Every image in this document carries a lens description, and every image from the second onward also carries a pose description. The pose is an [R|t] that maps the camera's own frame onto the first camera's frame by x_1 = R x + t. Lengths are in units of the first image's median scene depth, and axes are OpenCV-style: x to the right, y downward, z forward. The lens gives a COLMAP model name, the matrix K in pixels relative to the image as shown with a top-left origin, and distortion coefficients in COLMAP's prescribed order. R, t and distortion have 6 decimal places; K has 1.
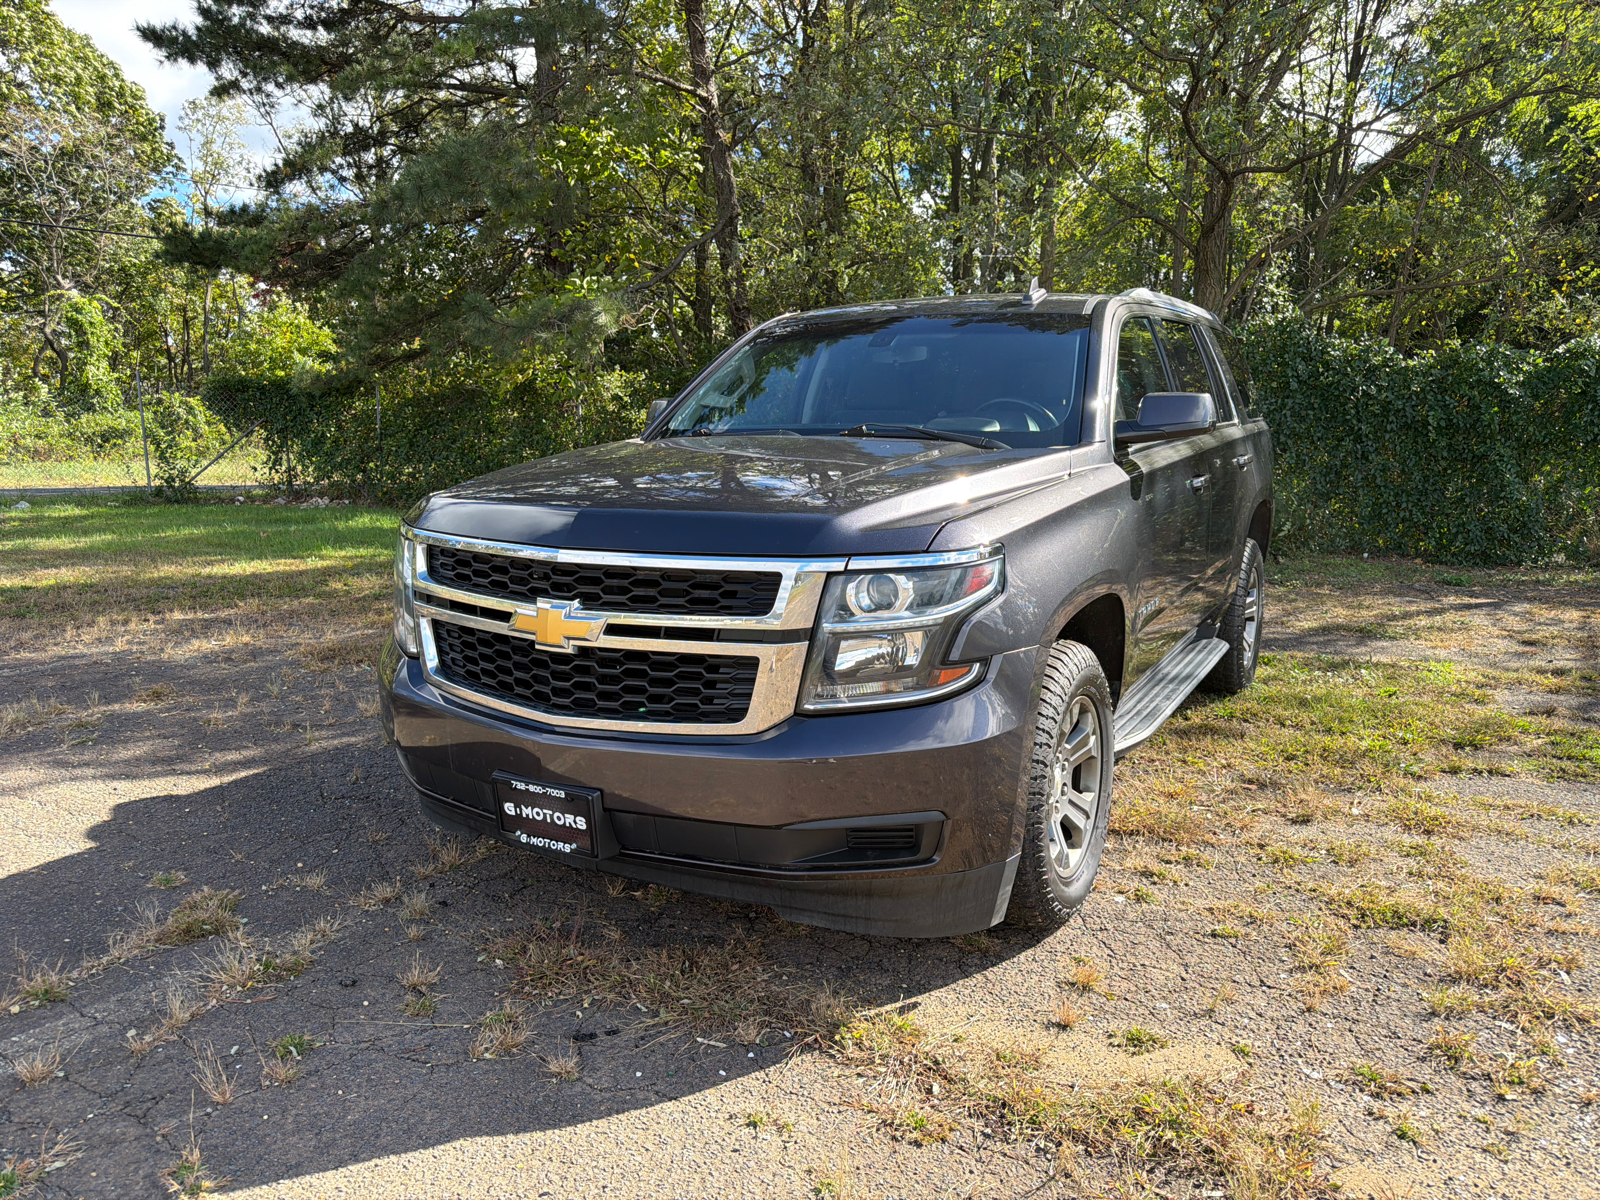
lens RADIAL K [[1133.6, 0, 794.9], [0, 1133.6, 593.1], [0, 0, 1]] dist [0.015924, -0.021358]
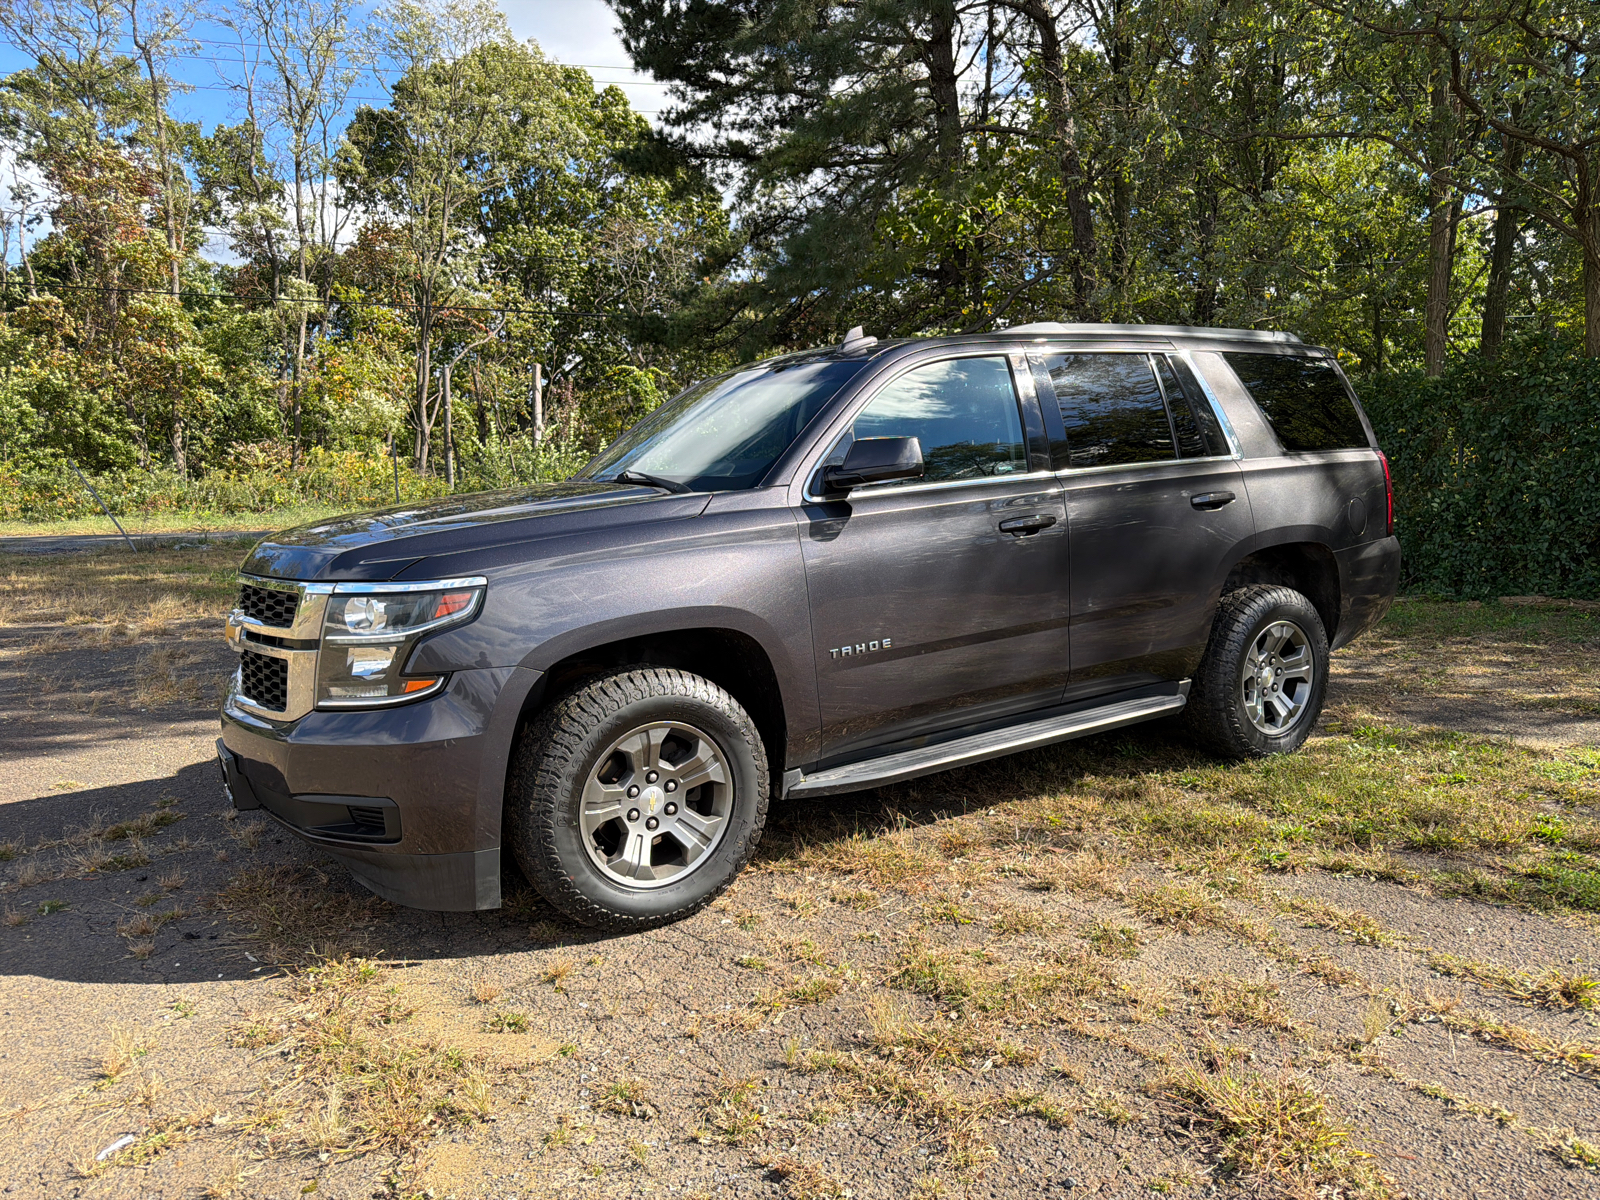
lens RADIAL K [[1133.6, 0, 794.9], [0, 1133.6, 593.1], [0, 0, 1]] dist [0.015924, -0.021358]
pose [[0.883414, 0.028069, -0.467751, 0.994315], [-0.043864, 0.998775, -0.022908, -0.014118], [0.466535, 0.040754, 0.883563, 0.122569]]
